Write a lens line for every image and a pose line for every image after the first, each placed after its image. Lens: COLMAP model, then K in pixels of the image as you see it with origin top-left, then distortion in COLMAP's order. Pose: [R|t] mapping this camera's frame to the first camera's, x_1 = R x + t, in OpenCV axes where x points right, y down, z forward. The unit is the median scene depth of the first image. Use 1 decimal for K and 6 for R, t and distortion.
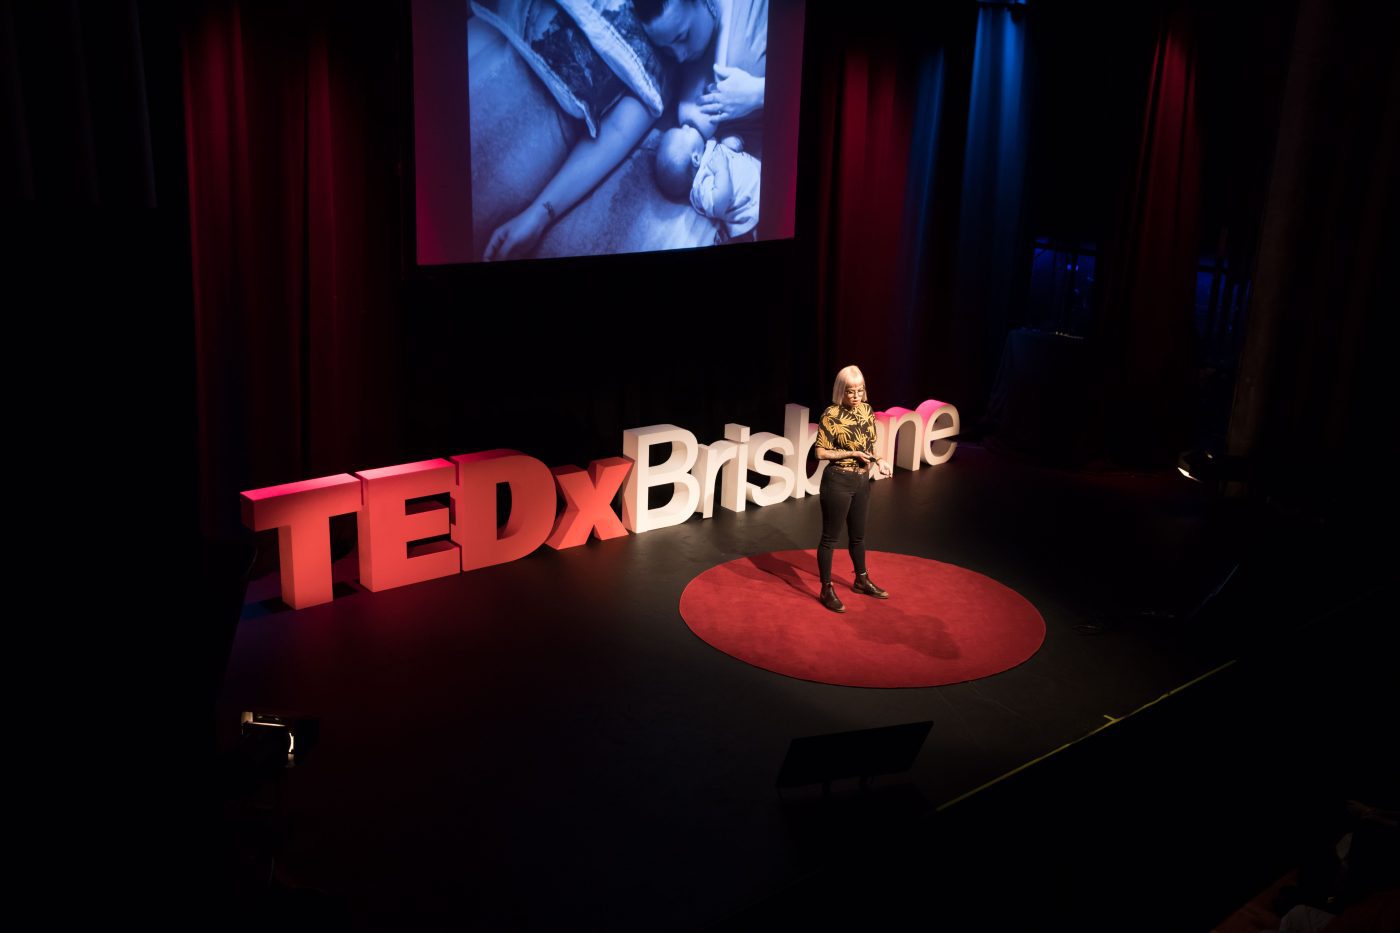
lens RADIAL K [[1268.1, 0, 719.9], [0, 1268.1, 468.3], [0, 0, 1]] dist [-0.008483, 0.003815]
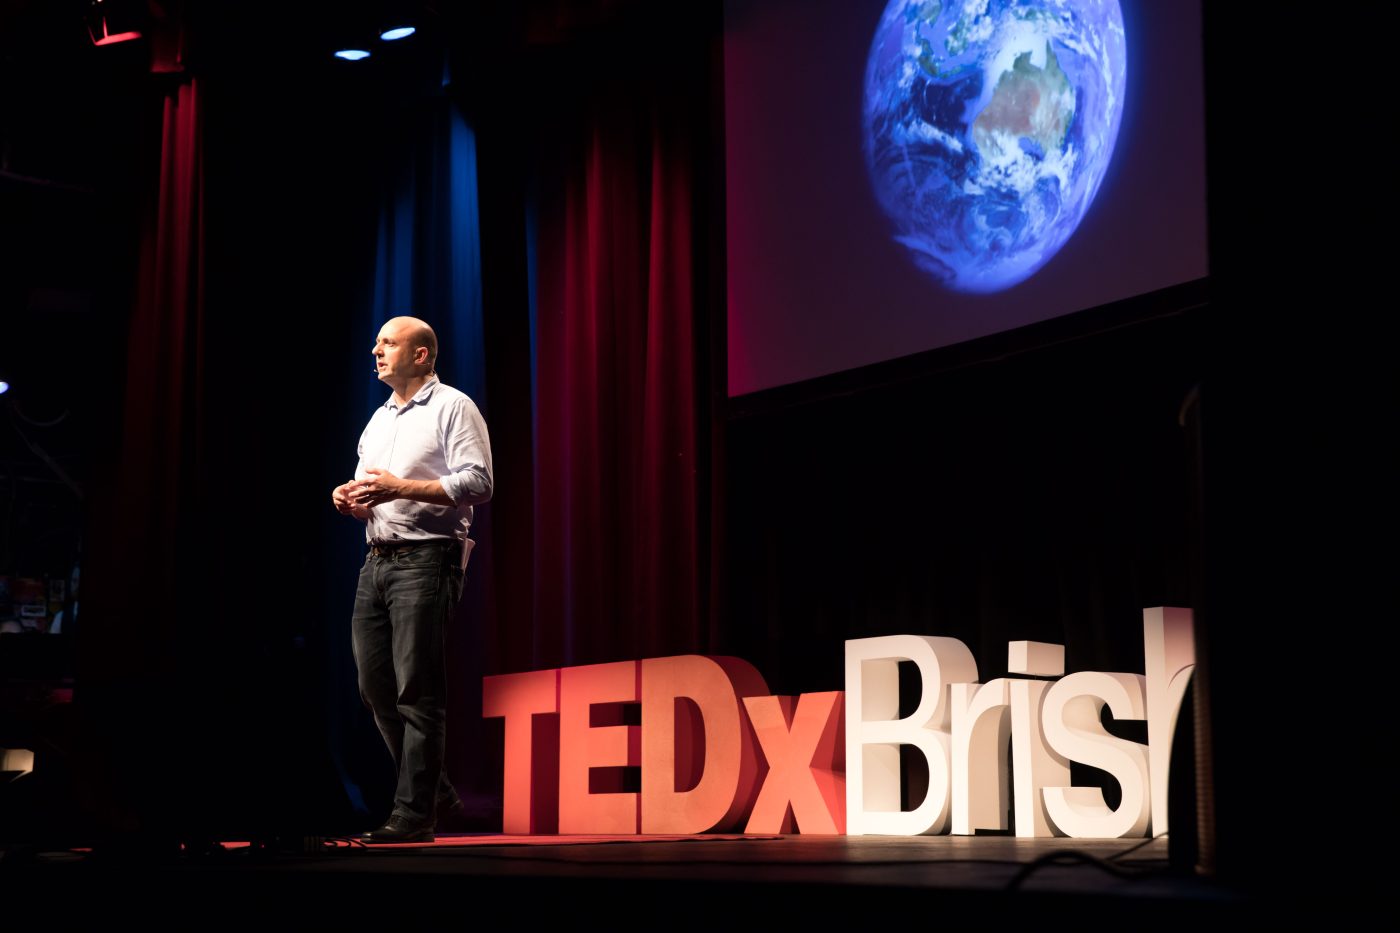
lens RADIAL K [[2096.1, 0, 700.0], [0, 2096.1, 466.5], [0, 0, 1]] dist [0.254220, -0.005856]
pose [[-0.040104, -0.213910, -0.976030, 0.840757], [-0.307027, 0.932196, -0.191688, 0.098094], [0.950855, 0.291980, -0.103060, 1.029827]]
